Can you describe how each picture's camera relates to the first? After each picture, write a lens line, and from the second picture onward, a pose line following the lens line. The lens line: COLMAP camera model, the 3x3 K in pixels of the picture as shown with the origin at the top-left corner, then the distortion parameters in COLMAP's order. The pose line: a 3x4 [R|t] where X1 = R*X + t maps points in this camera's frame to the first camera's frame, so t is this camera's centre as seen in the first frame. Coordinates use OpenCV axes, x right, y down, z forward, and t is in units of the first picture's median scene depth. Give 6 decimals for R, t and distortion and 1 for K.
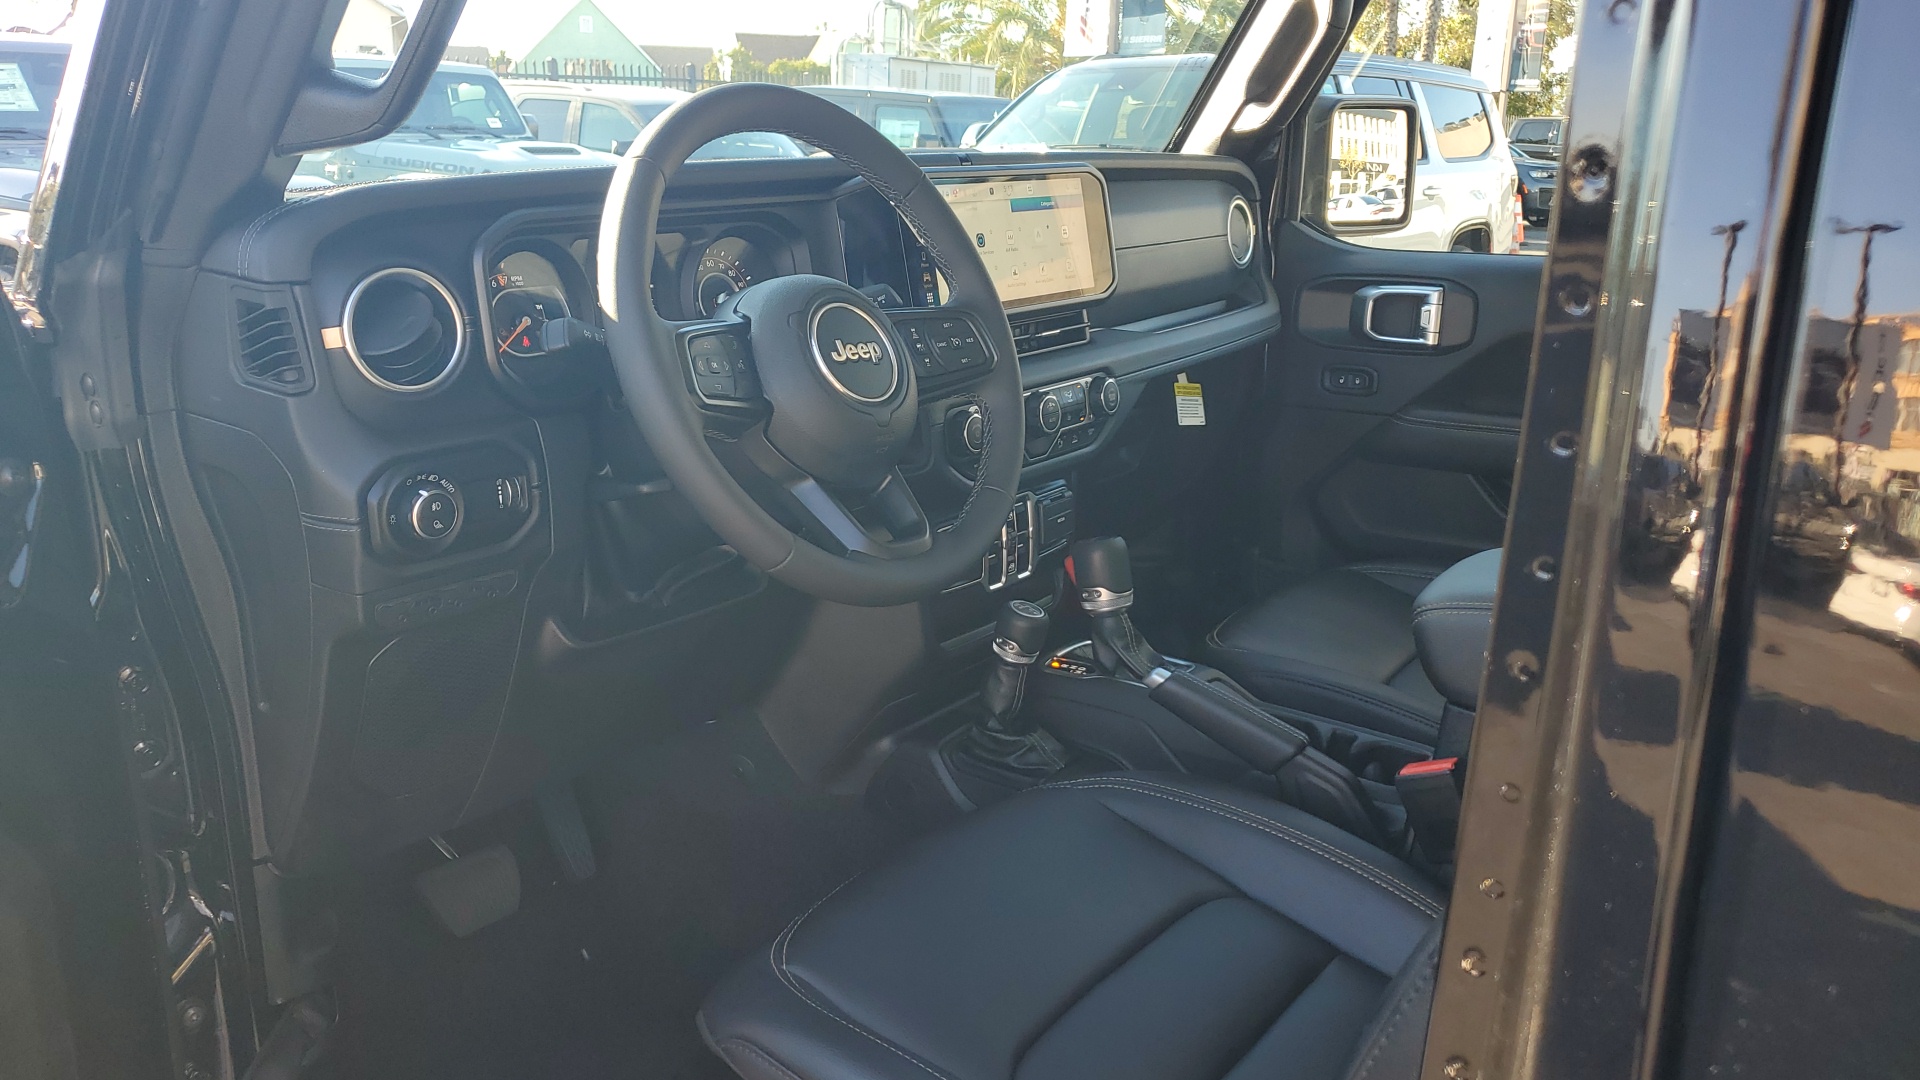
lens RADIAL K [[1467.2, 0, 983.7], [0, 1467.2, 546.6], [0, 0, 1]] dist [0.011027, 0.000710]
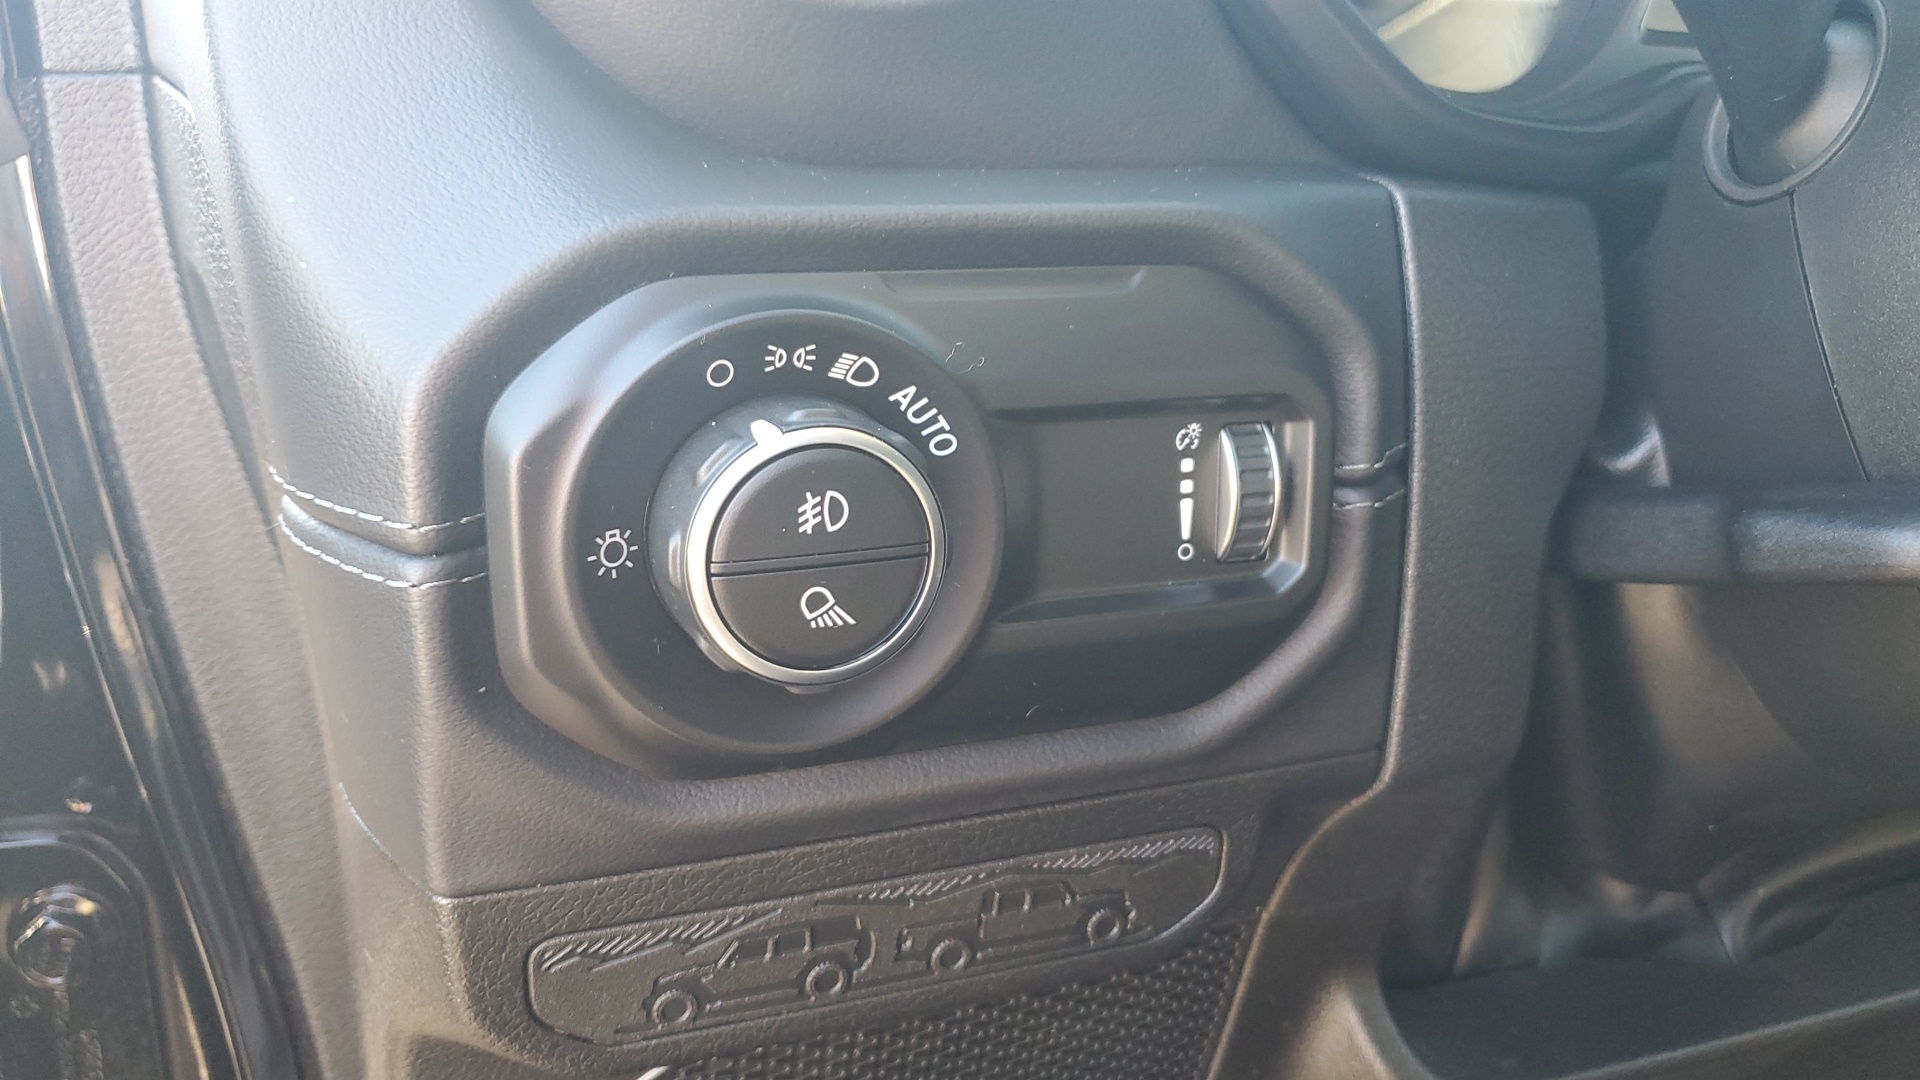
lens RADIAL K [[1482.6, 0, 960.0], [0, 1482.6, 540.0], [0, 0, 1]] dist [-0.000566, -0.004115]
pose [[0.842309, 0.118781, -0.525744, -0.244663], [-0.138275, 0.990391, 0.002224, -0.025175], [0.520956, 0.070824, 0.850640, 0.804622]]
